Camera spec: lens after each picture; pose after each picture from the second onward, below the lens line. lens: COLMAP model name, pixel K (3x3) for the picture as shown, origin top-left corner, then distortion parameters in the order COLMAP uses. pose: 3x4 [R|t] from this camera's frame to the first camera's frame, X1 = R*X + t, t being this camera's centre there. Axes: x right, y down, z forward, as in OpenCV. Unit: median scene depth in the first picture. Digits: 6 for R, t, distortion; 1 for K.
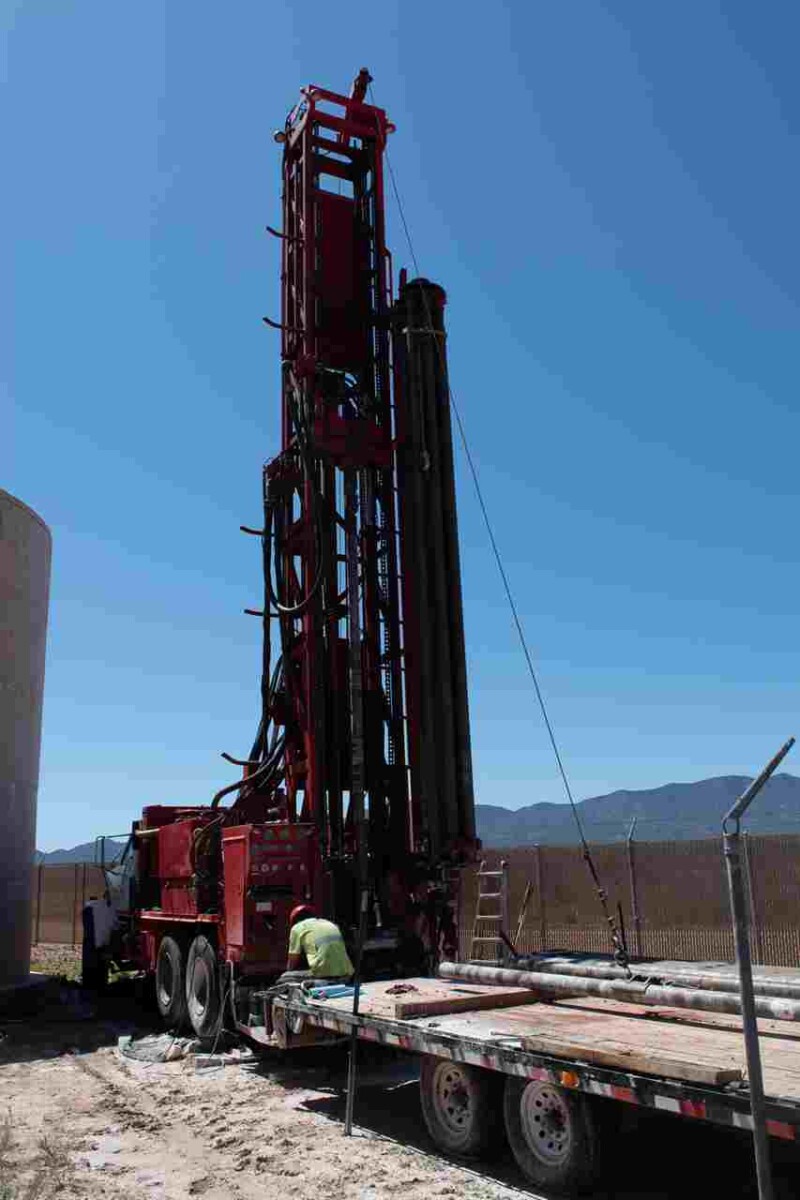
lens RADIAL K [[1017.5, 0, 400.0], [0, 1017.5, 600.0], [0, 0, 1]] dist [-0.058634, -0.000999]
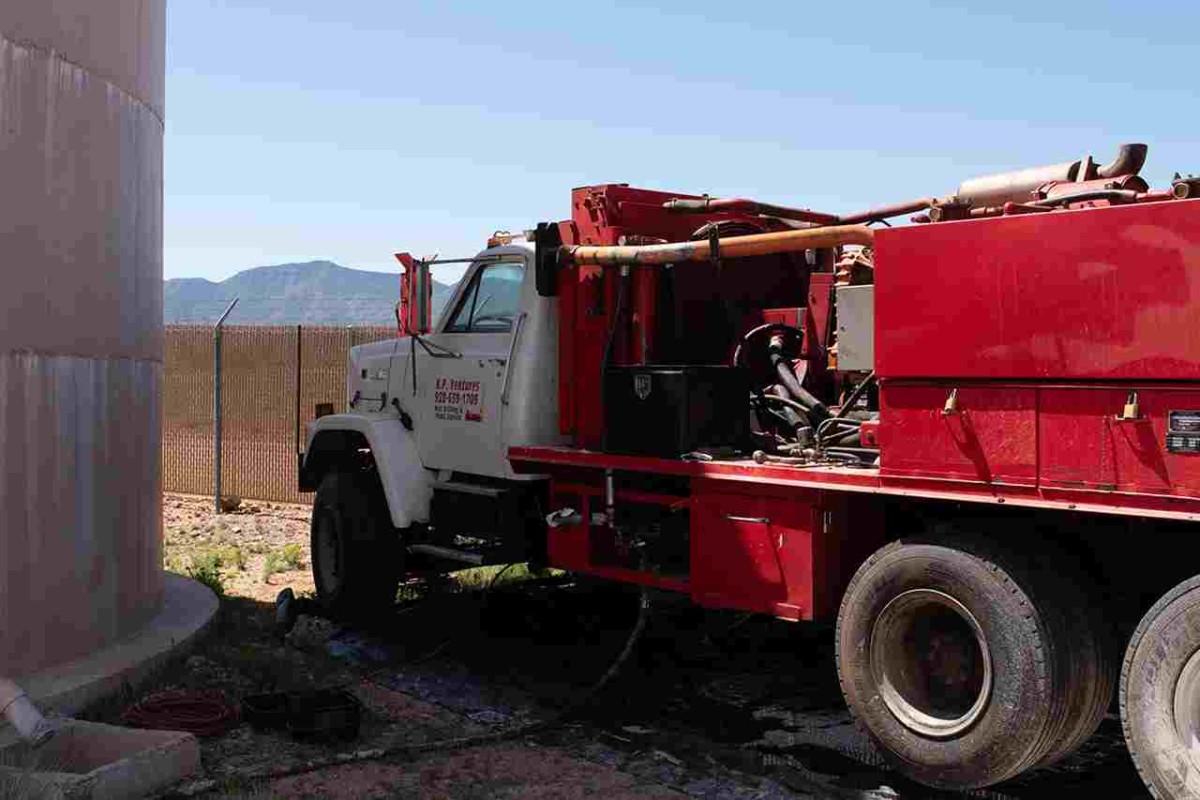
lens RADIAL K [[1389.6, 0, 600.0], [0, 1389.6, 400.0], [0, 0, 1]] dist [-0.045187, -0.043784]
pose [[0.973498, 0.038656, 0.225405, -0.479857], [-0.100851, 0.957164, 0.271414, 0.184667], [-0.205257, -0.286954, 0.935696, 0.644468]]
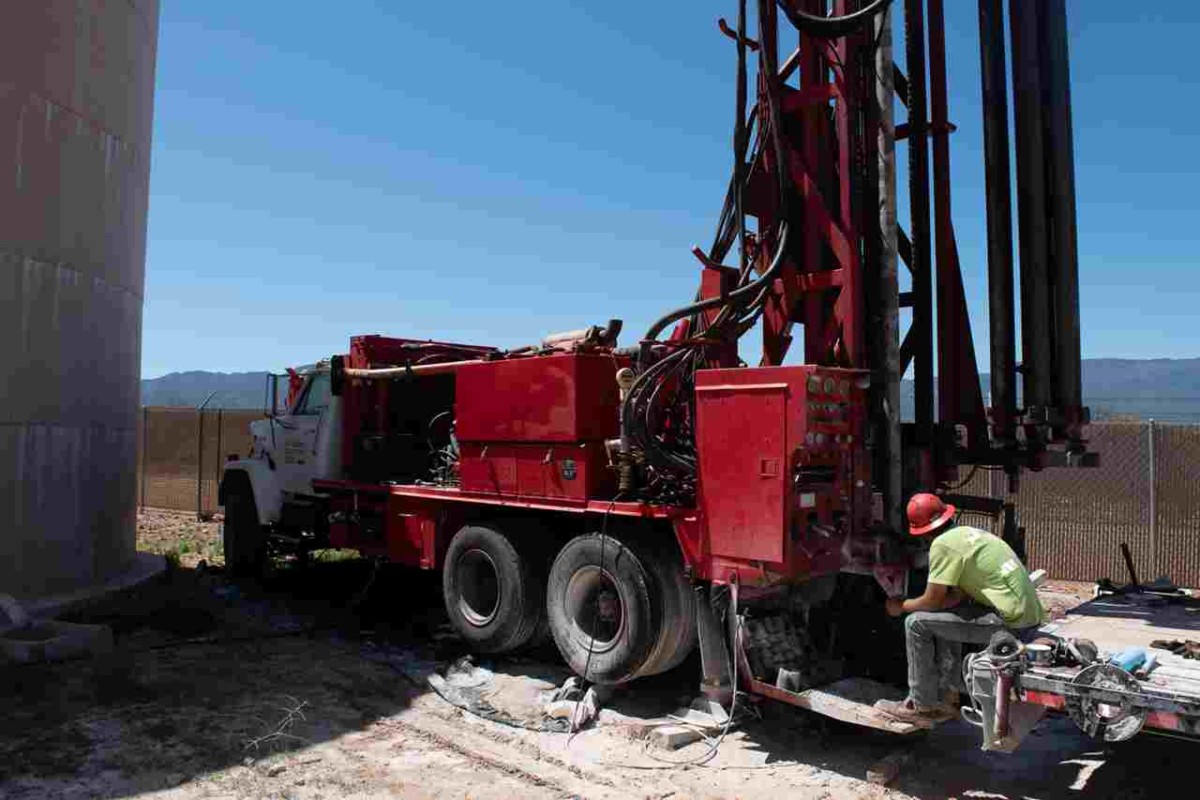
lens RADIAL K [[952.7, 0, 600.0], [0, 952.7, 400.0], [0, 0, 1]] dist [-0.080407, -0.000918]
pose [[0.959602, 0.058015, 0.275314, -0.355635], [-0.118231, 0.971072, 0.207464, 0.122221], [-0.255313, -0.231634, 0.938702, 0.441586]]
